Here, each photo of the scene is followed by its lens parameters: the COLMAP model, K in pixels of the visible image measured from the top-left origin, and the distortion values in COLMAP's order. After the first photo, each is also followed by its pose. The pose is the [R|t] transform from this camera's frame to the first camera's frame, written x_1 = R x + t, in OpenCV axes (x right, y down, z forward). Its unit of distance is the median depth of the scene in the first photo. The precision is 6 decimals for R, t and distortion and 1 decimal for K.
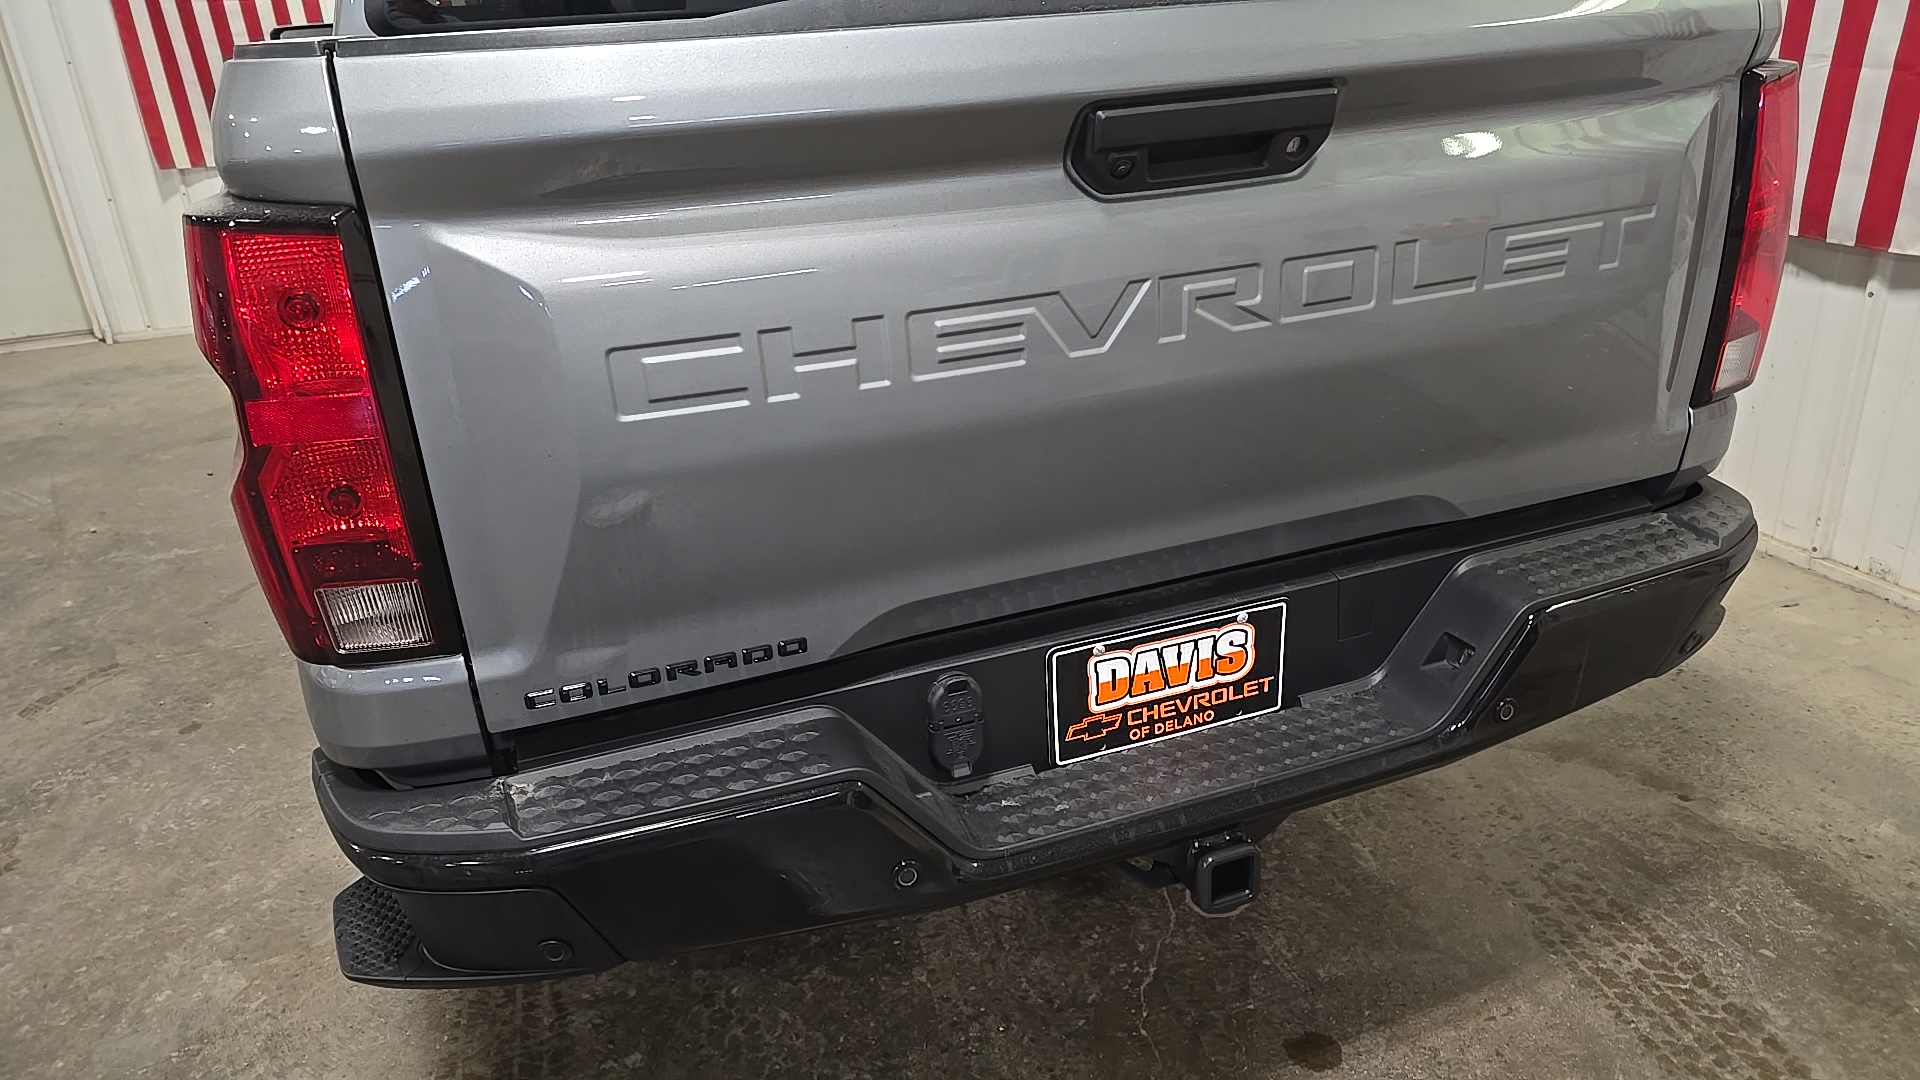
lens RADIAL K [[1311.0, 0, 959.6], [0, 1311.0, 555.6], [0, 0, 1]] dist [0.064963, -0.059221]
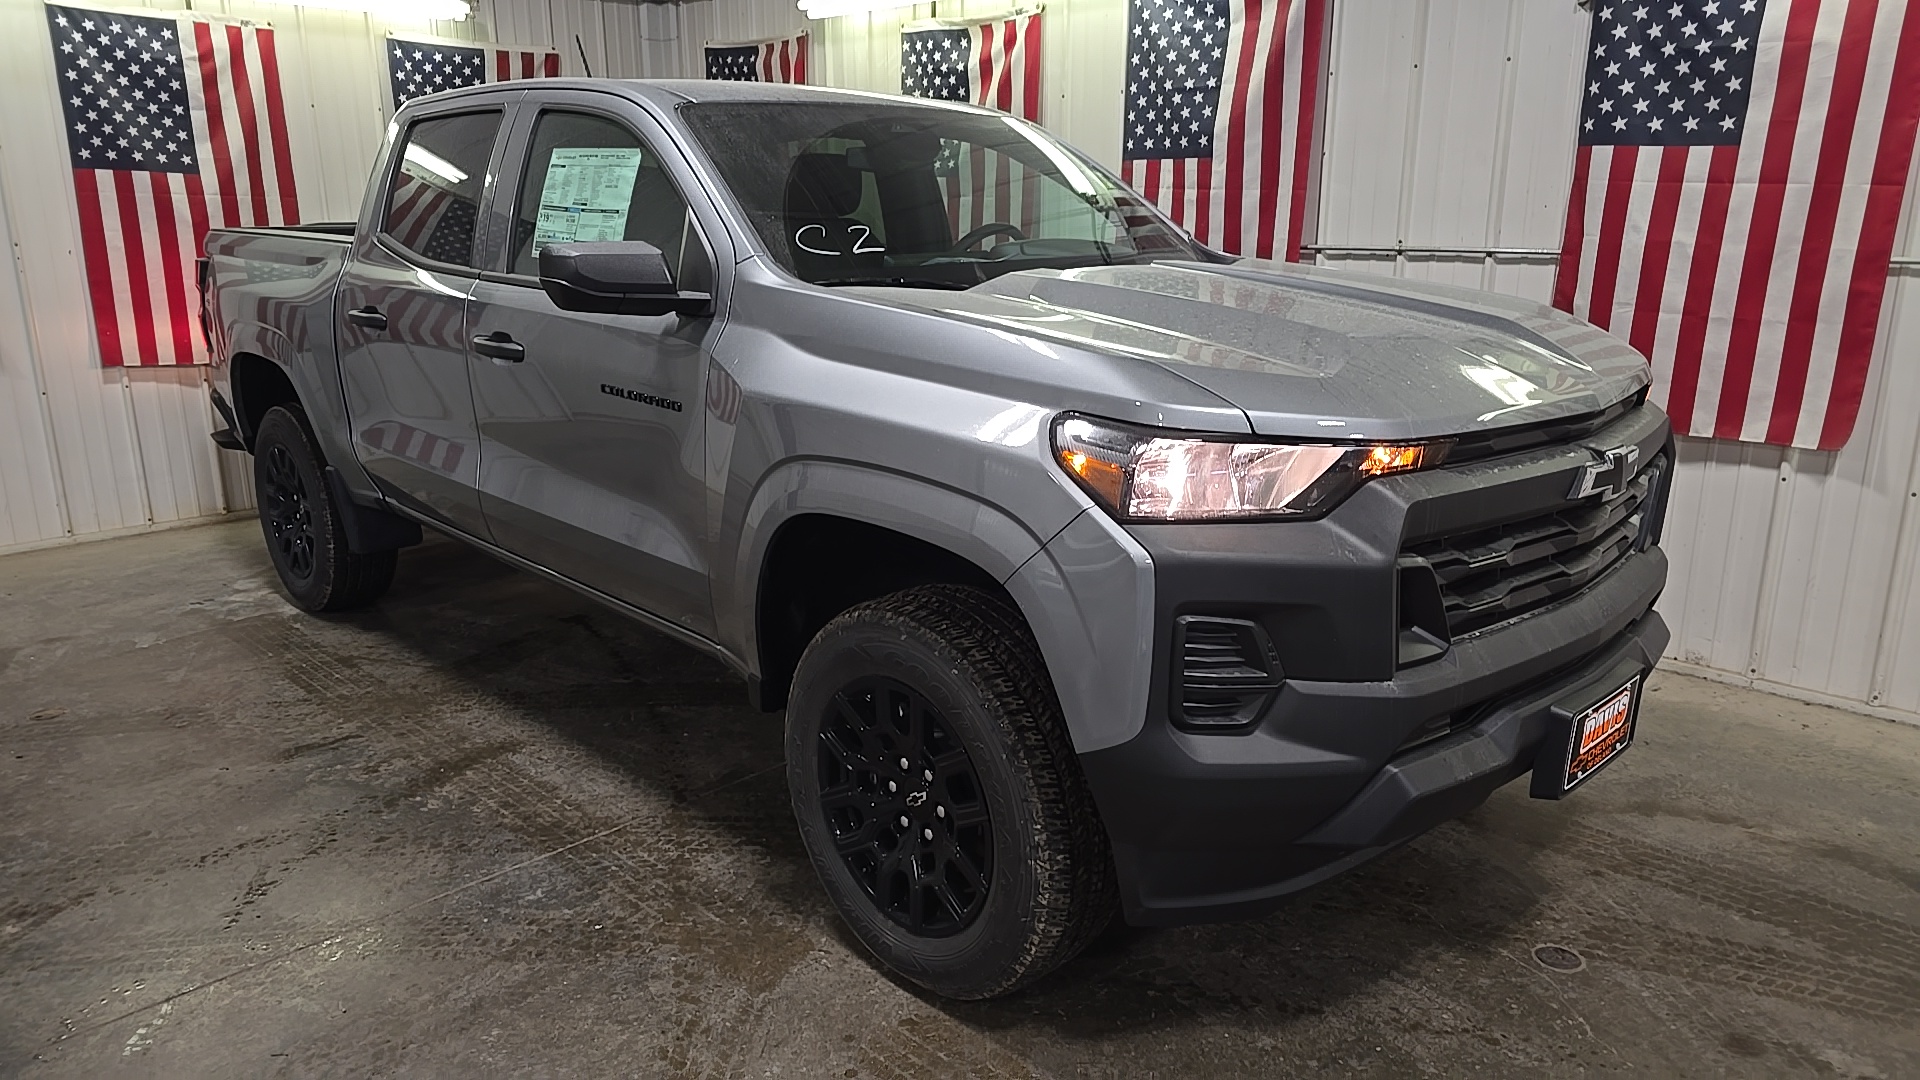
lens RADIAL K [[1307.7, 0, 952.7], [0, 1307.7, 546.8], [0, 0, 1]] dist [0.058780, -0.056044]
pose [[0.909660, -0.057327, 0.411379, -0.853566], [0.122046, 0.983599, -0.132807, -0.020813], [-0.397019, 0.171017, 0.901737, 0.058637]]
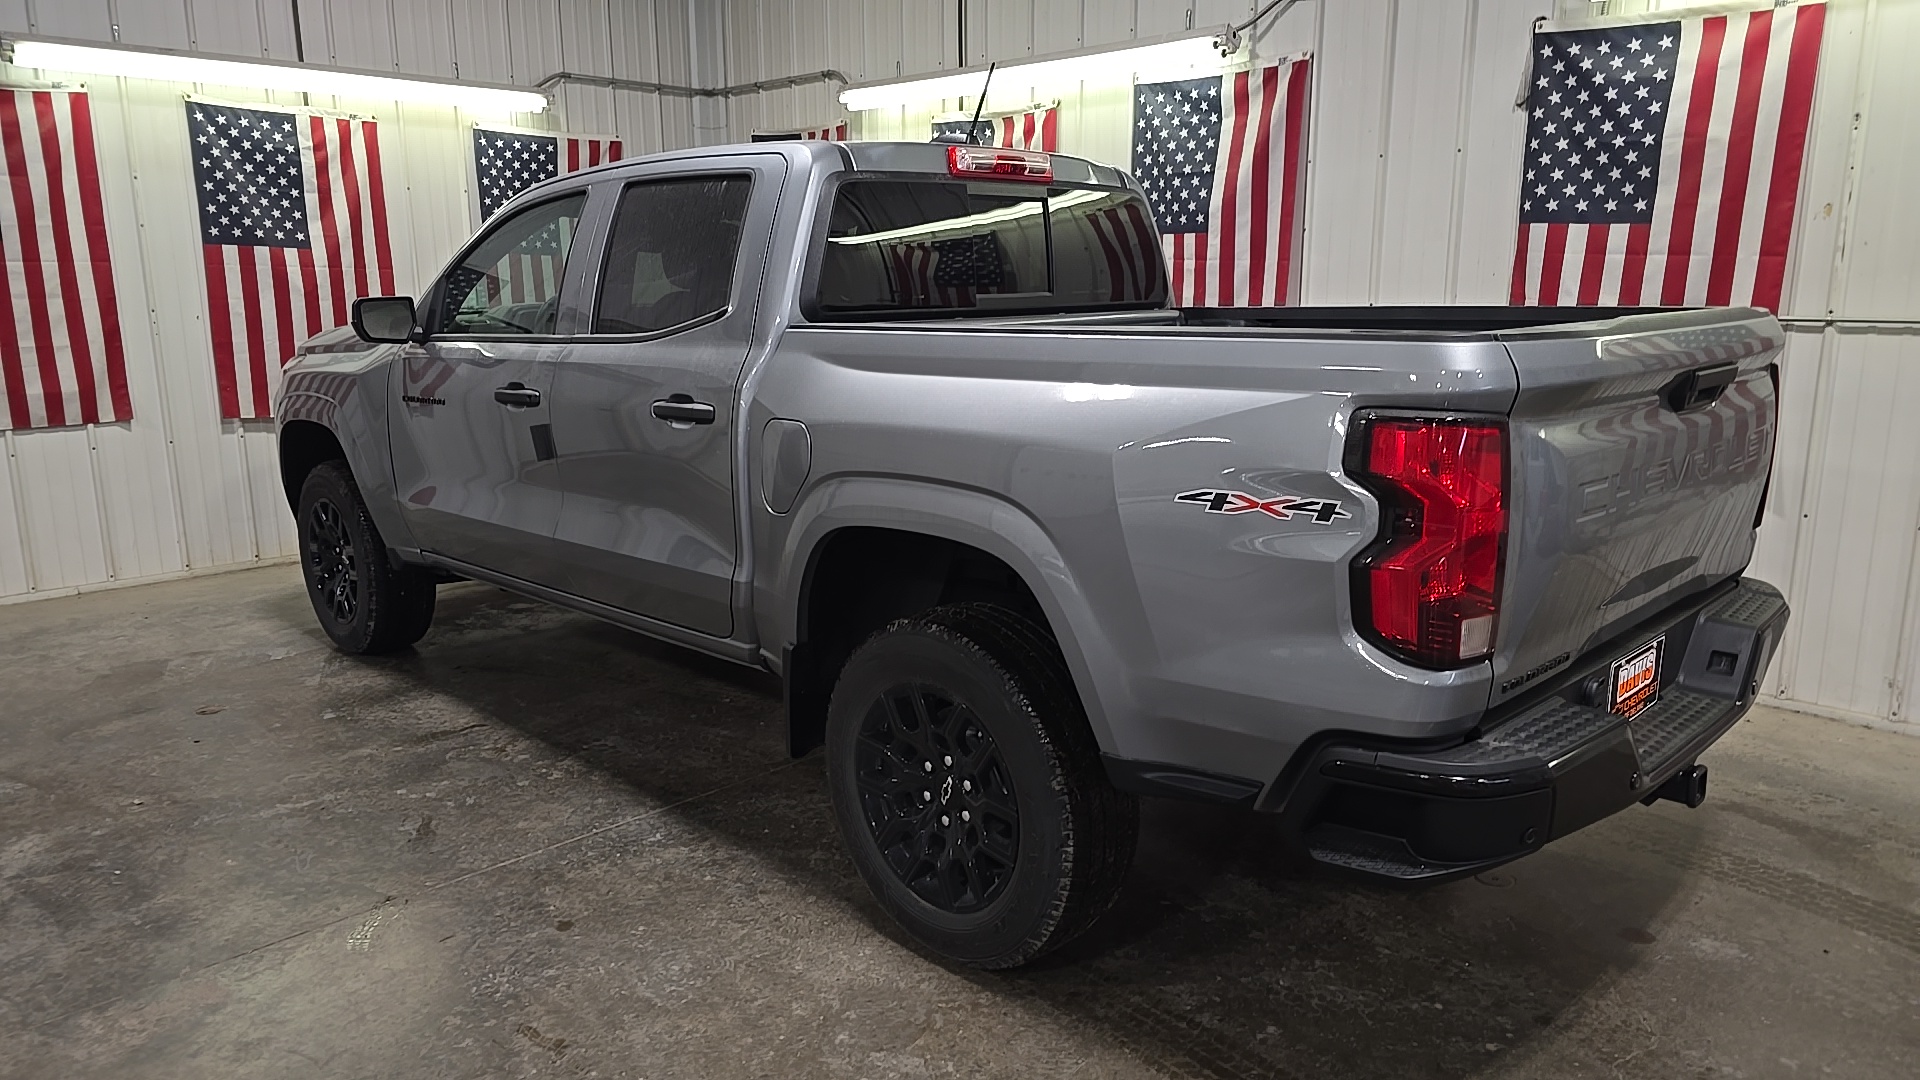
lens RADIAL K [[1292.2, 0, 957.4], [0, 1292.2, 555.8], [0, 0, 1]] dist [0.060328, -0.062419]
pose [[0.909670, -0.042657, 0.413134, -1.027603], [0.124168, 0.977150, -0.172510, 0.086753], [-0.396336, 0.208225, 0.894181, -0.173643]]
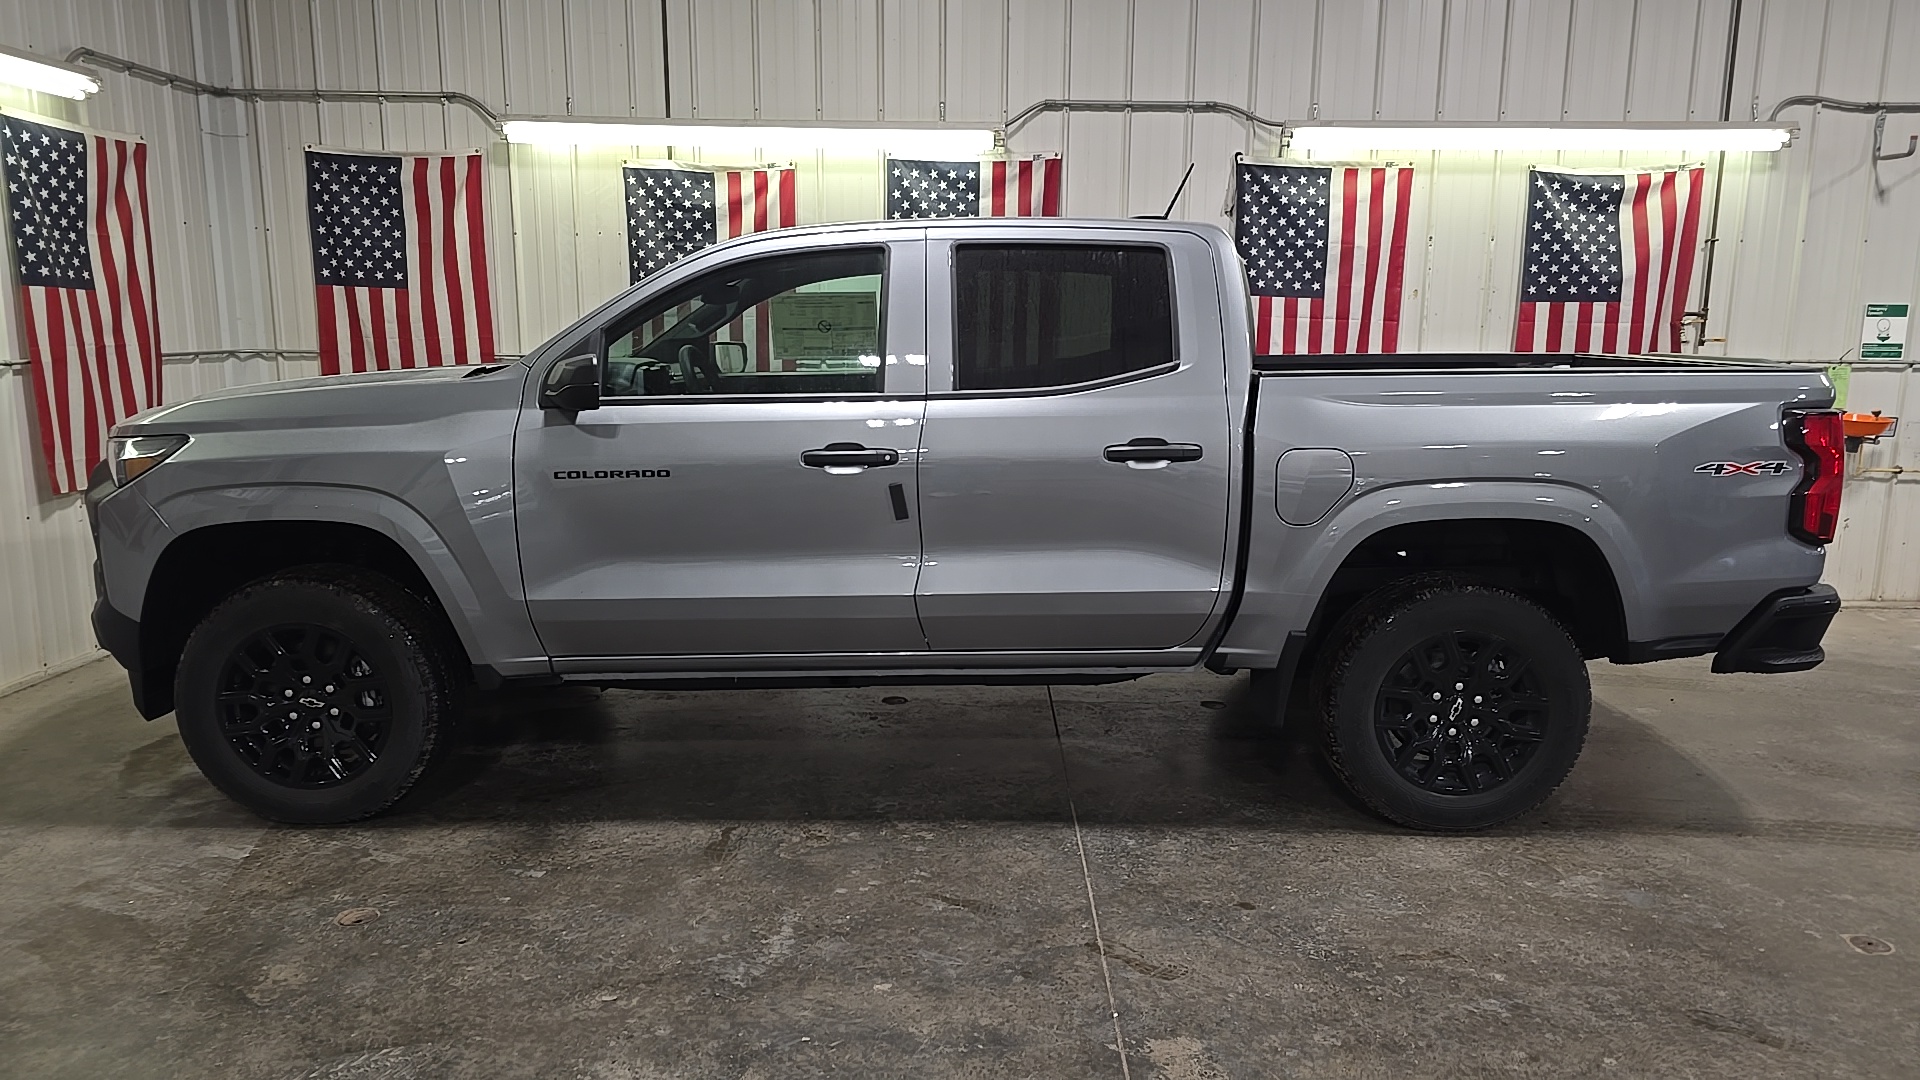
lens RADIAL K [[1292.2, 0, 957.4], [0, 1292.2, 555.8], [0, 0, 1]] dist [0.060328, -0.062419]
pose [[0.349141, -0.117736, 0.929644, -2.499108], [0.343511, 0.939095, -0.010078, -0.356569], [-0.871837, 0.322862, 0.368320, 0.999970]]
